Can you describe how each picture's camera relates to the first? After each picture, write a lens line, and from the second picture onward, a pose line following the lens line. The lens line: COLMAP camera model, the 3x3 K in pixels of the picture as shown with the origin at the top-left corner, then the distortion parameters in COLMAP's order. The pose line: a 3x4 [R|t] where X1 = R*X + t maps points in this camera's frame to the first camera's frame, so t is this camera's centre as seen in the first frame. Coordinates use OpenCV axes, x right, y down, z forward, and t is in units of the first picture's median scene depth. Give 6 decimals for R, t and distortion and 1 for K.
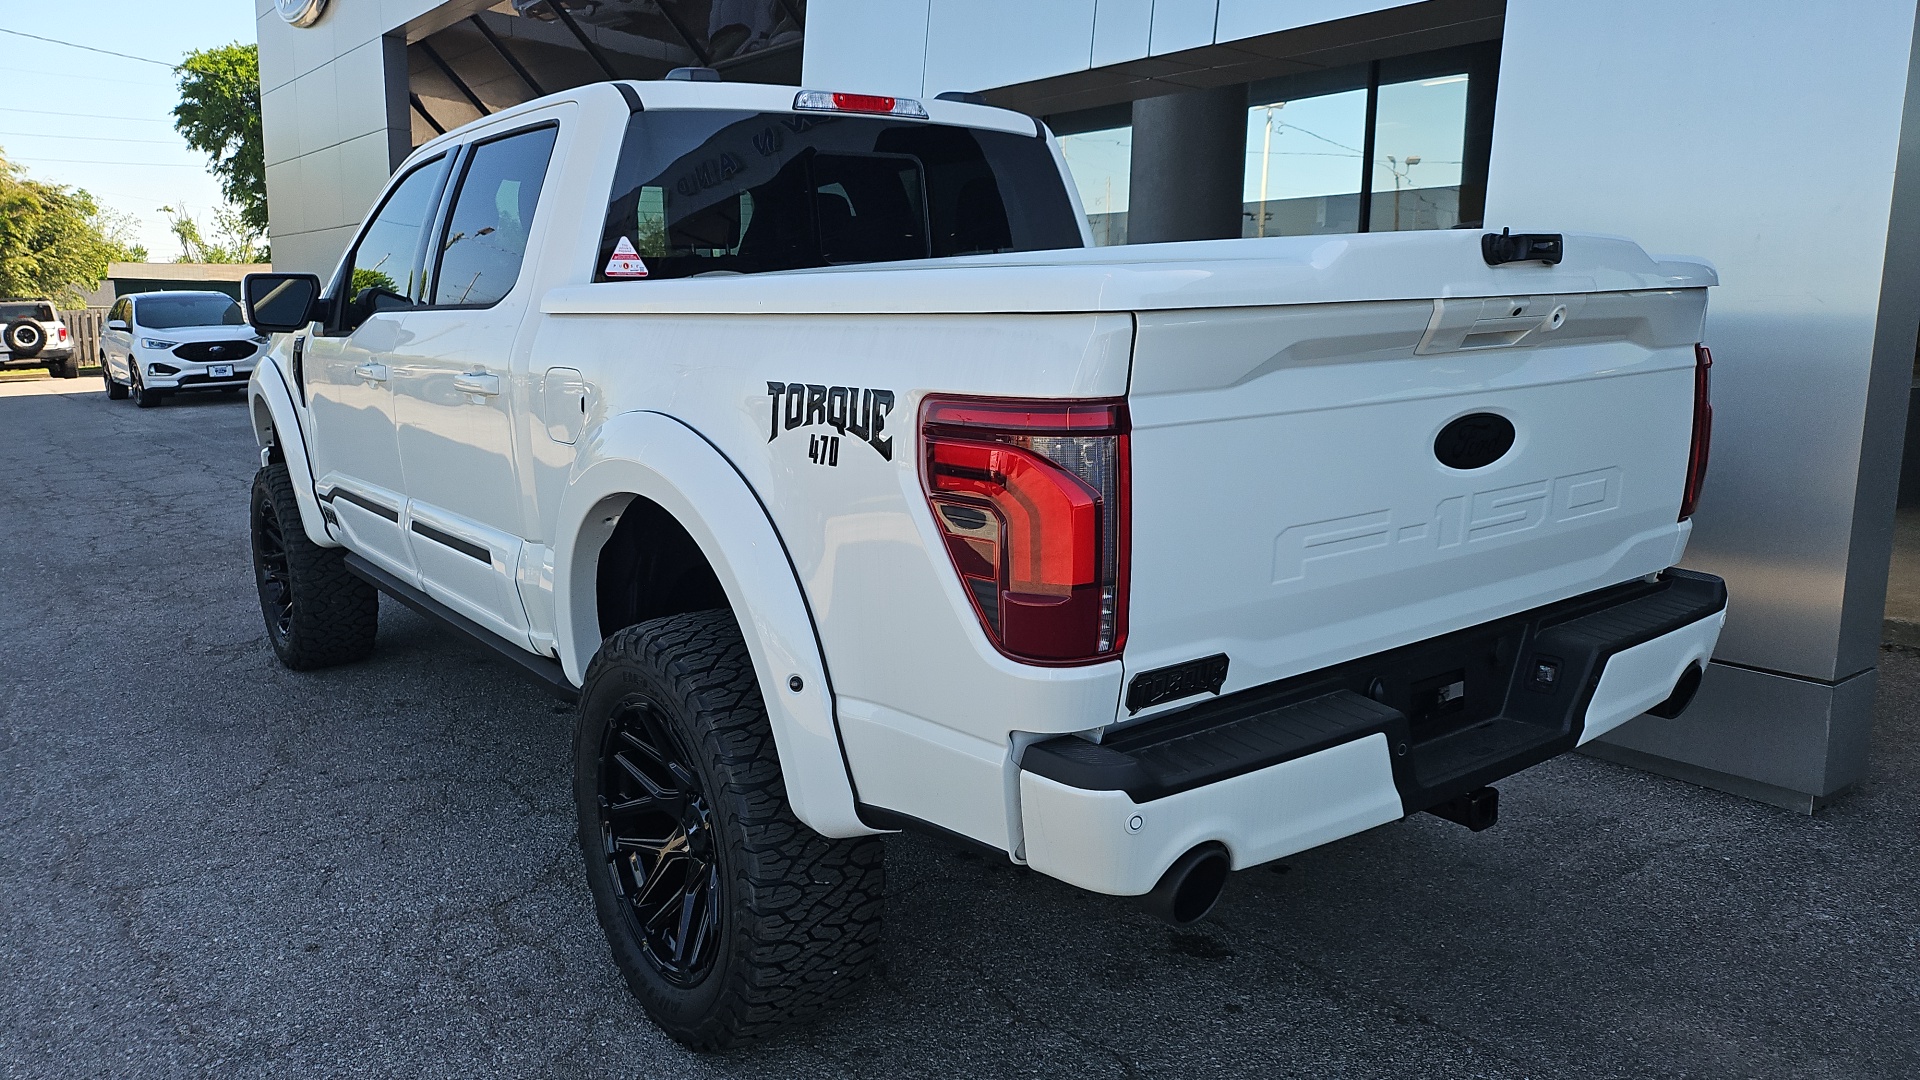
lens RADIAL K [[1365.1, 0, 961.5], [0, 1365.1, 504.4], [0, 0, 1]] dist [0.024405, -0.035151]
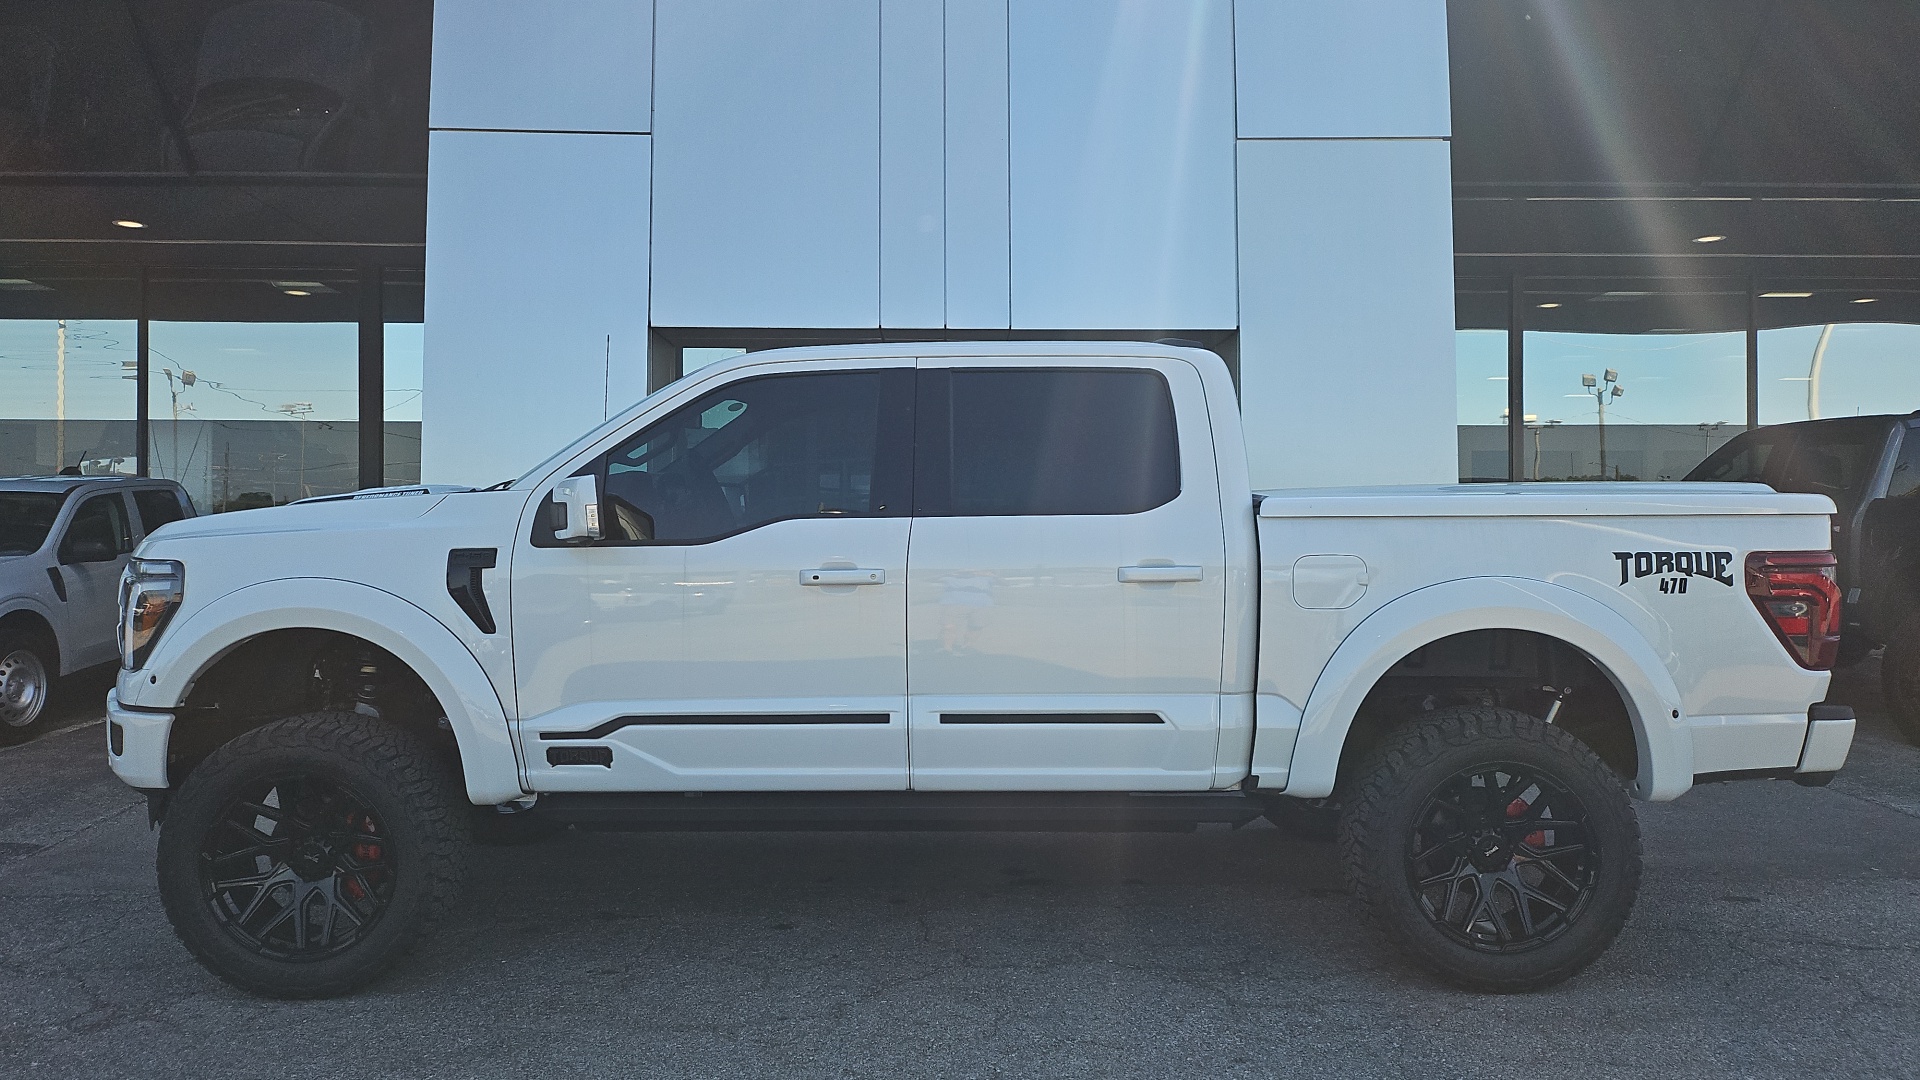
lens RADIAL K [[1365.1, 0, 968.2], [0, 1365.1, 533.8], [0, 0, 1]] dist [0.024405, -0.035151]
pose [[0.602015, 0.008442, 0.798441, -2.199411], [0.113077, 0.988965, -0.095716, -0.039611], [-0.790438, 0.147907, 0.594417, 0.627528]]
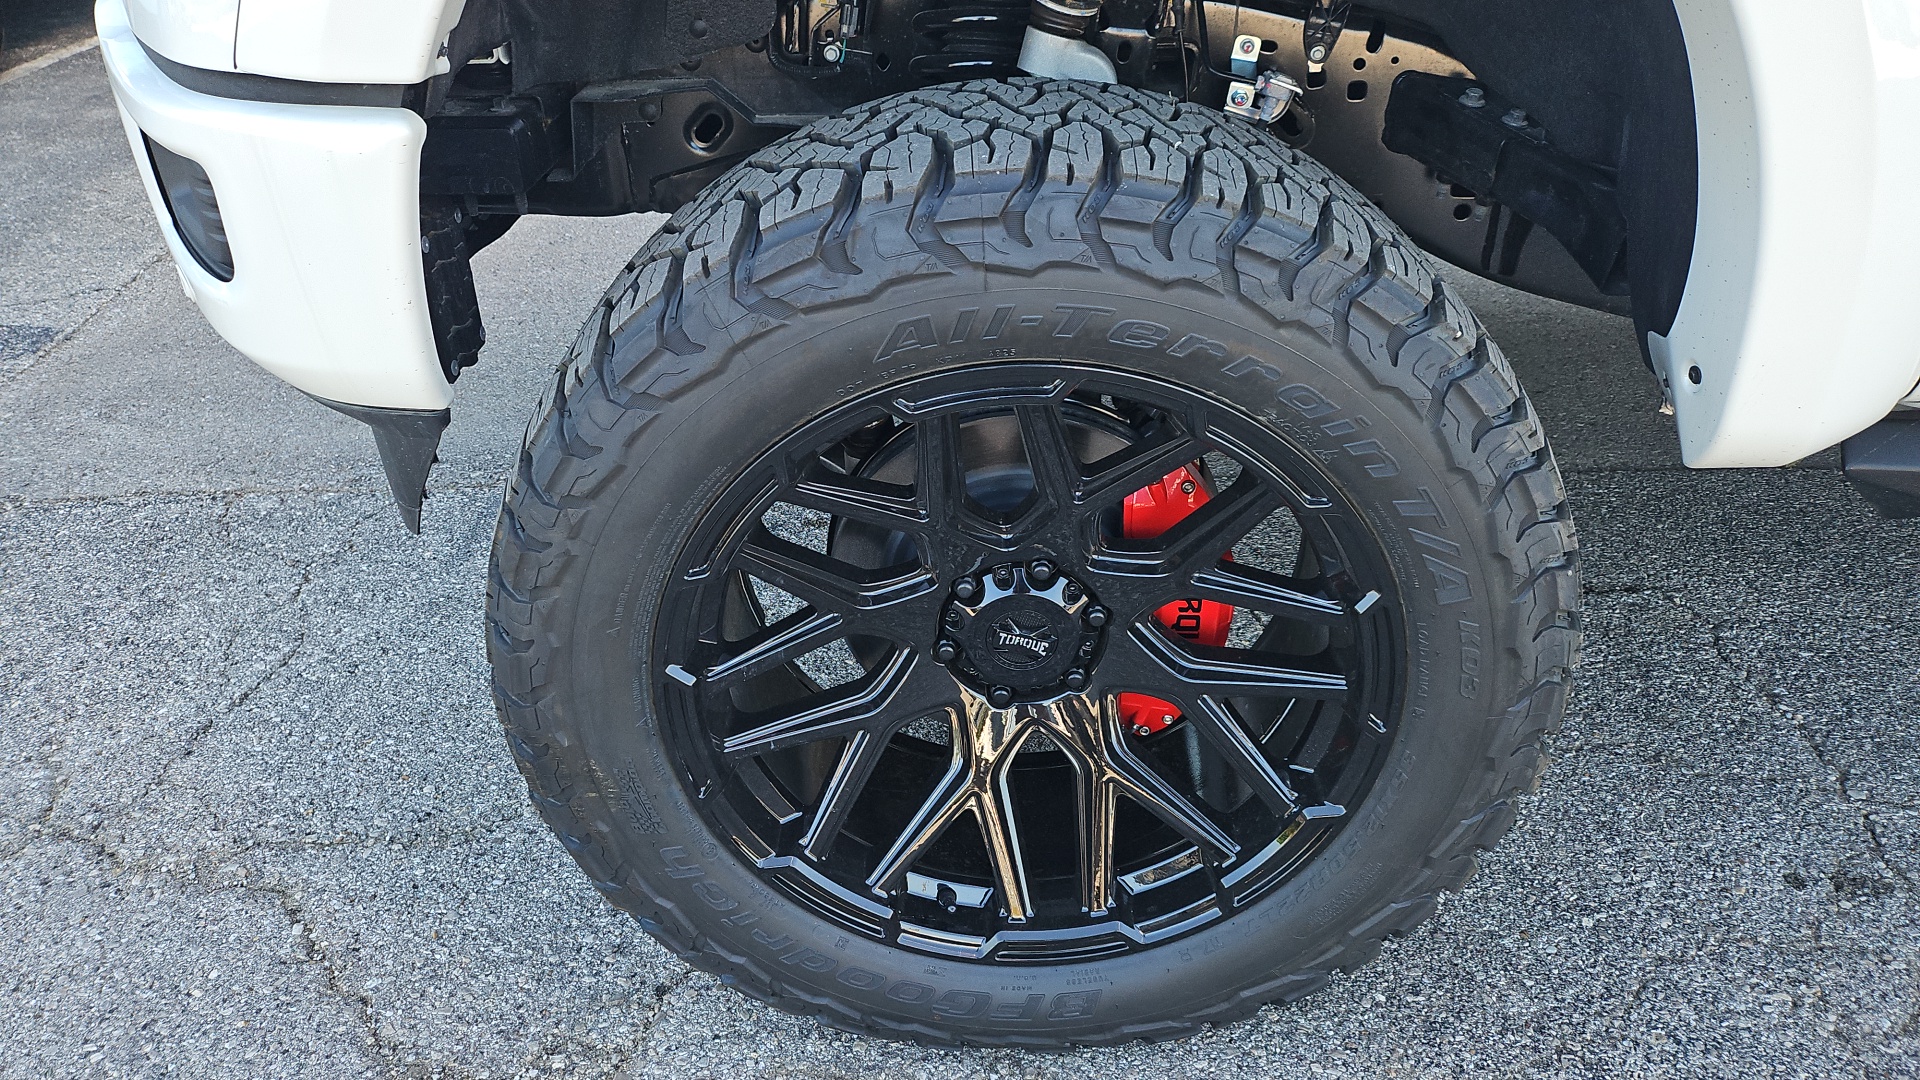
lens RADIAL K [[1365.1, 0, 971.5], [0, 1365.1, 545.4], [0, 0, 1]] dist [0.024405, -0.035151]
pose [[0.612417, -0.385882, 0.689957, -1.586615], [0.128091, 0.909676, 0.395072, -0.122856], [-0.780089, -0.153571, 0.606529, 2.245369]]
